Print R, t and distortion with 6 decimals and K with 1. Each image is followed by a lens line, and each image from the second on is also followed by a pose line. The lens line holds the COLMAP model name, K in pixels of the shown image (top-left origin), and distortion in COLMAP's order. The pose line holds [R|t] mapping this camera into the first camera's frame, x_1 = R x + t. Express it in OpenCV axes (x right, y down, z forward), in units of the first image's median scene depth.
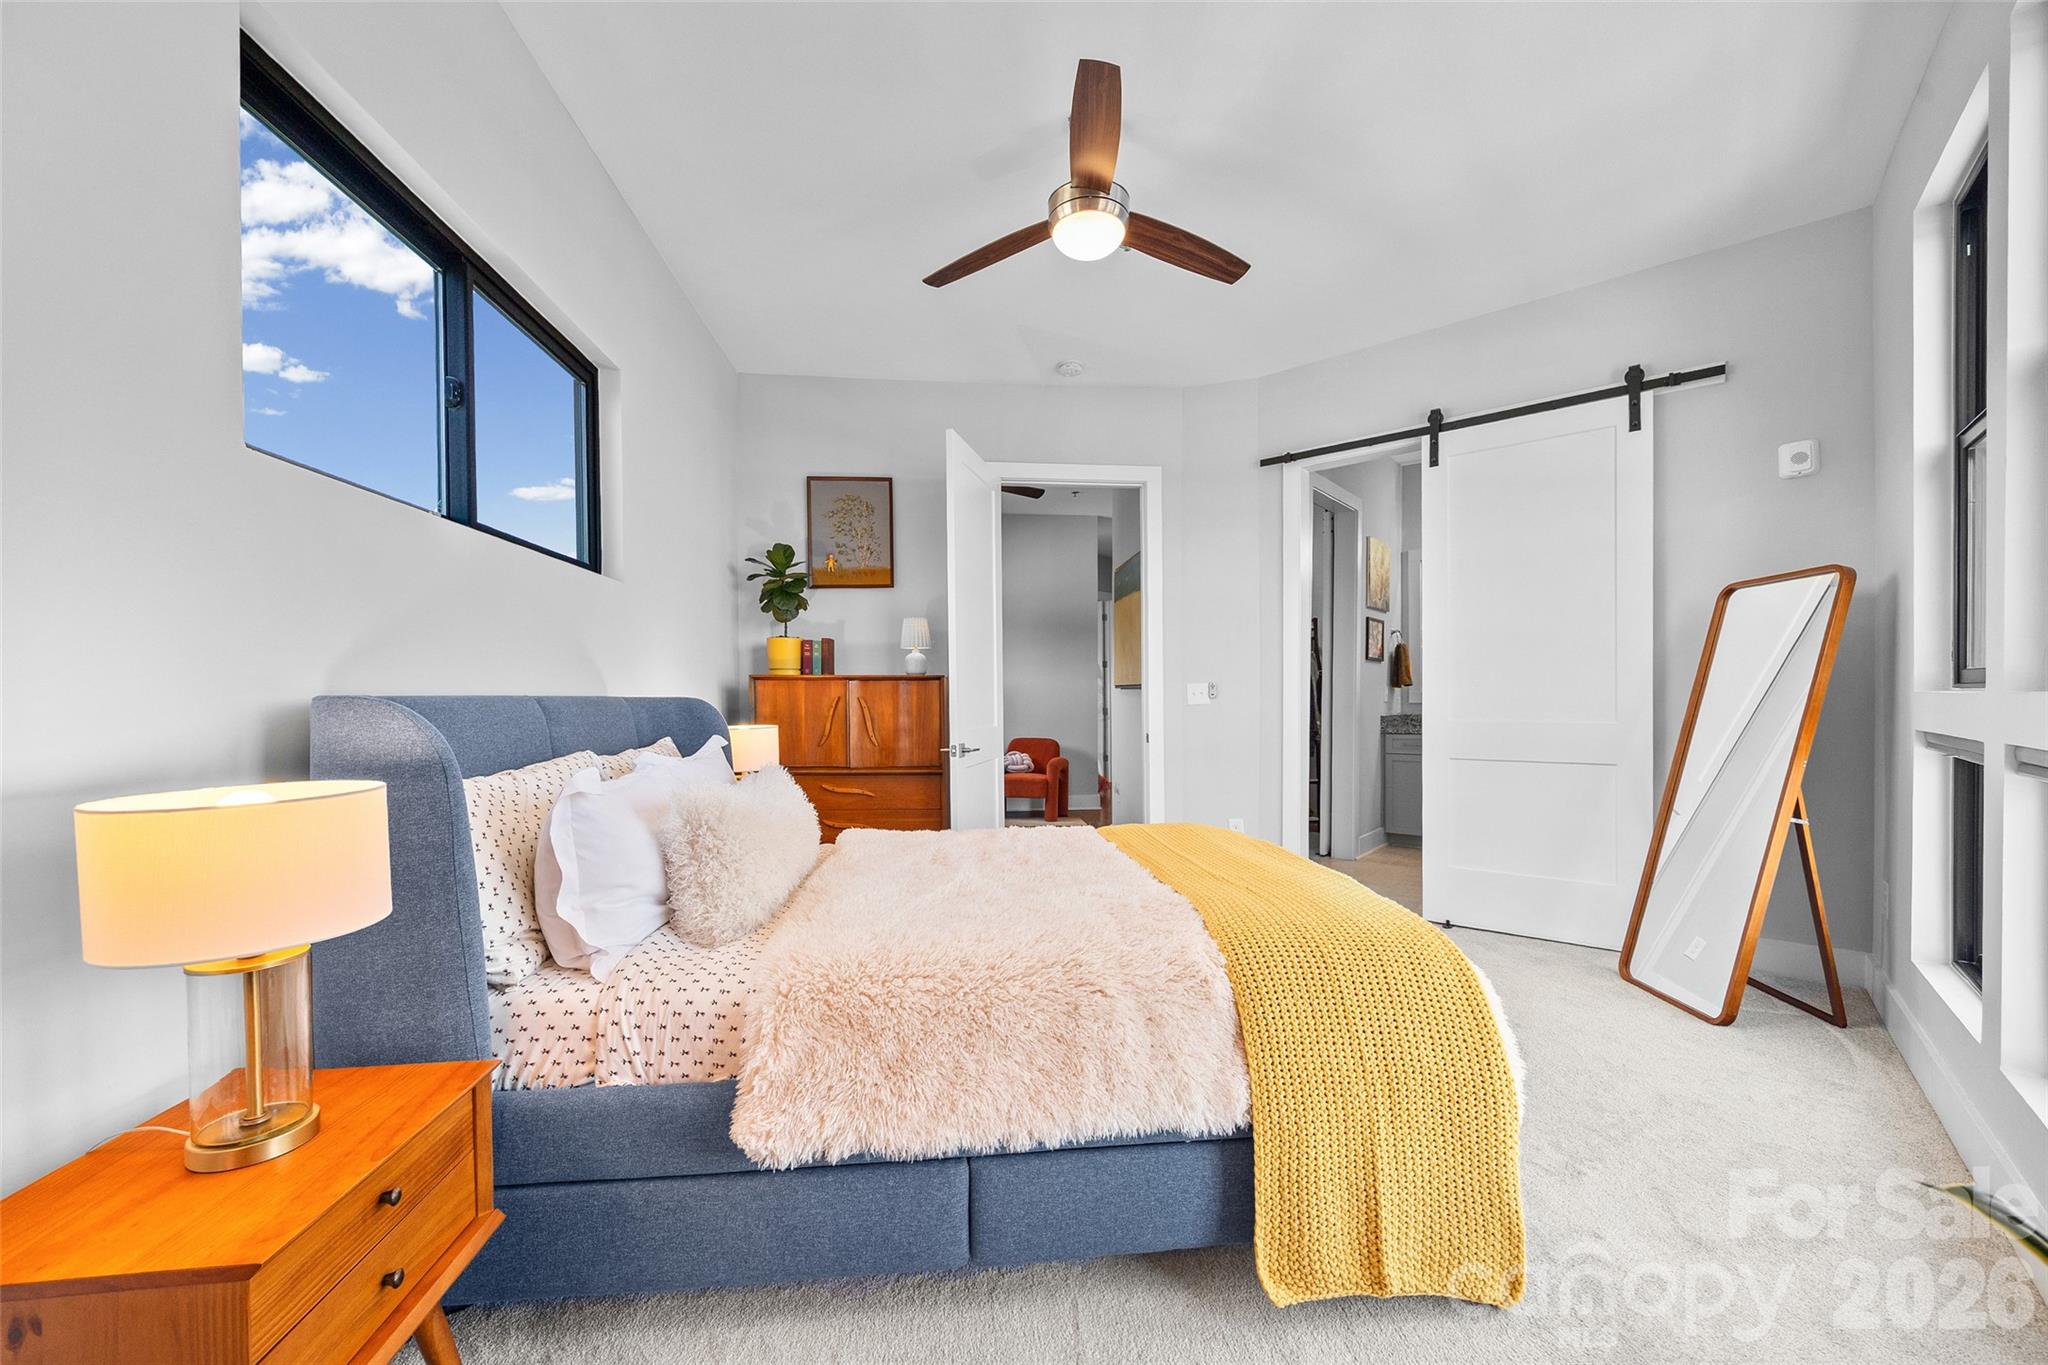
lens RADIAL K [[812.6, 0, 1025.3], [0, 812.6, 699.7], [0, 0, 1]] dist [-0.001359, -0.000028]
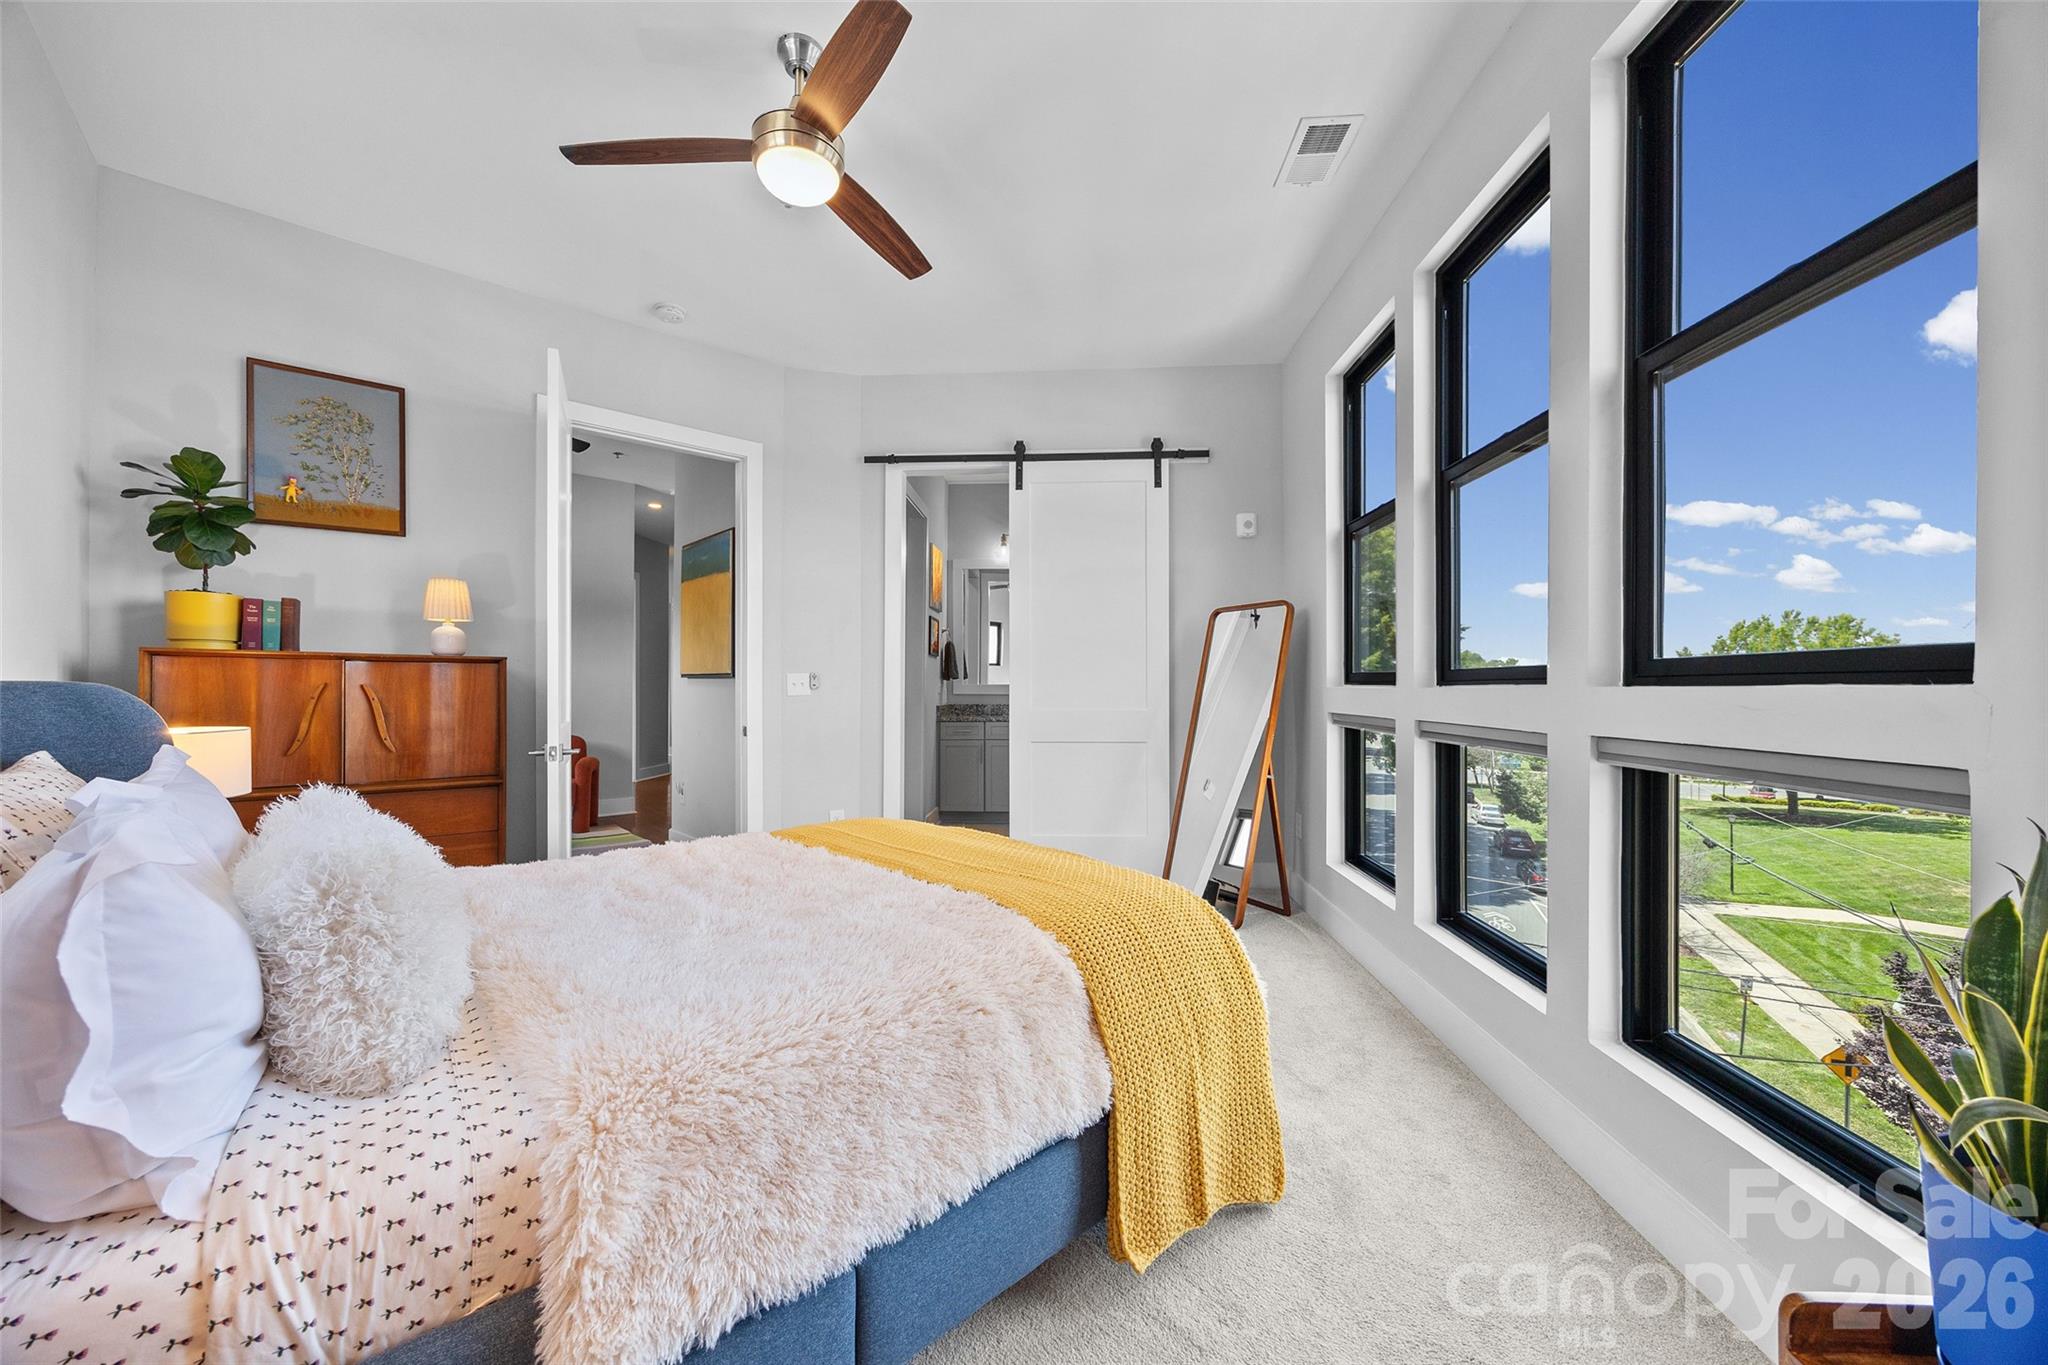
lens RADIAL K [[785.1, 0, 1023.3], [0, 785.1, 676.3], [0, 0, 1]] dist [-0.002842, -0.000092]
pose [[0.796326, 0.015246, 0.604676, -0.220198], [-0.003854, 0.999790, -0.020133, 0.001802], [-0.604856, 0.013702, 0.796217, 0.145145]]
